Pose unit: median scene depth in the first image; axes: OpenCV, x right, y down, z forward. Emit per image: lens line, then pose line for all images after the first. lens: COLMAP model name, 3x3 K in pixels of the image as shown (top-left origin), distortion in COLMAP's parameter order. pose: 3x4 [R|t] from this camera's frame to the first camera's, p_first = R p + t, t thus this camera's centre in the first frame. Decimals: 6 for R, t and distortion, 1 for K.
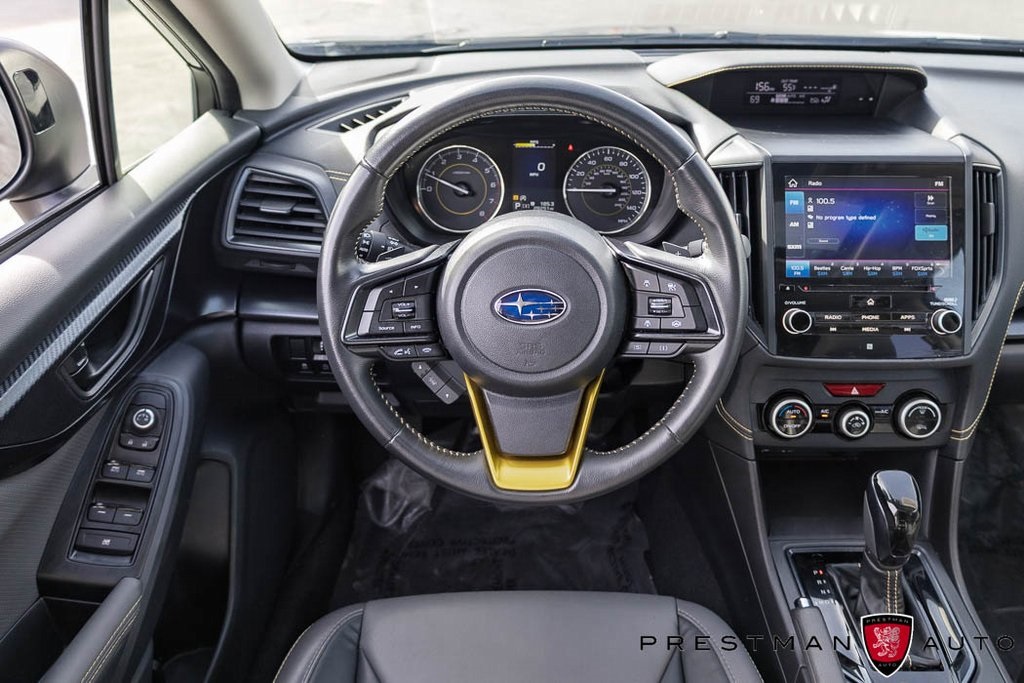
lens RADIAL K [[802.1, 0, 536.3], [0, 802.1, 284.0], [0, 0, 1]] dist [0.007450, -0.011223]
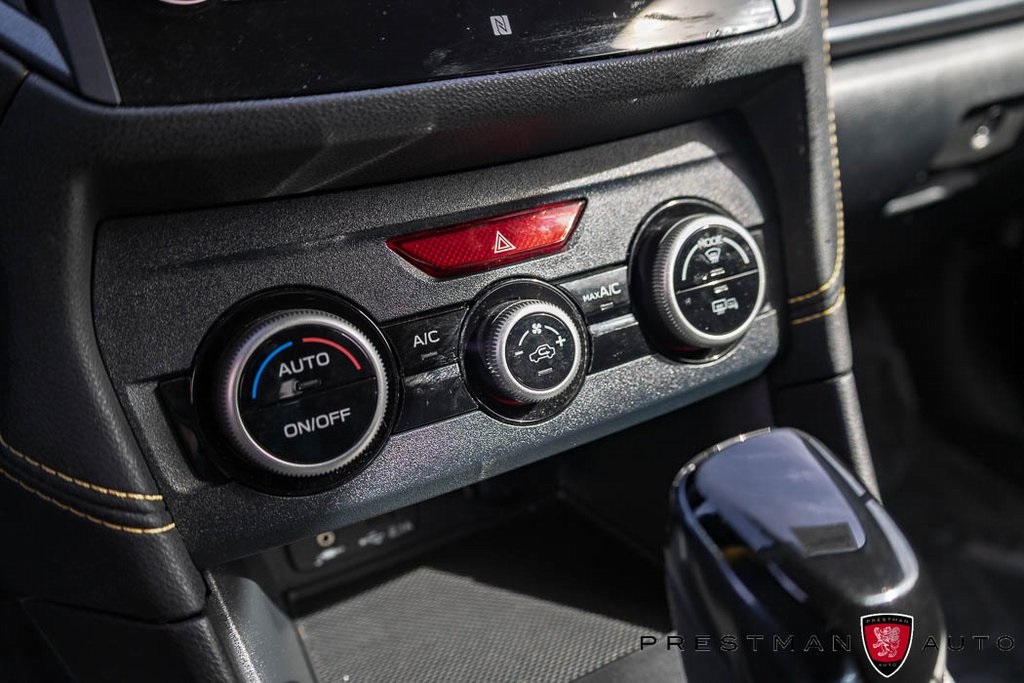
lens RADIAL K [[896.8, 0, 532.8], [0, 896.8, 327.6], [0, 0, 1]] dist [0.010432, 0.008811]
pose [[0.869914, -0.249129, 0.425658, 0.262540], [0.288903, 0.956876, -0.030390, 0.174148], [-0.399731, 0.149410, 0.904374, 0.710618]]
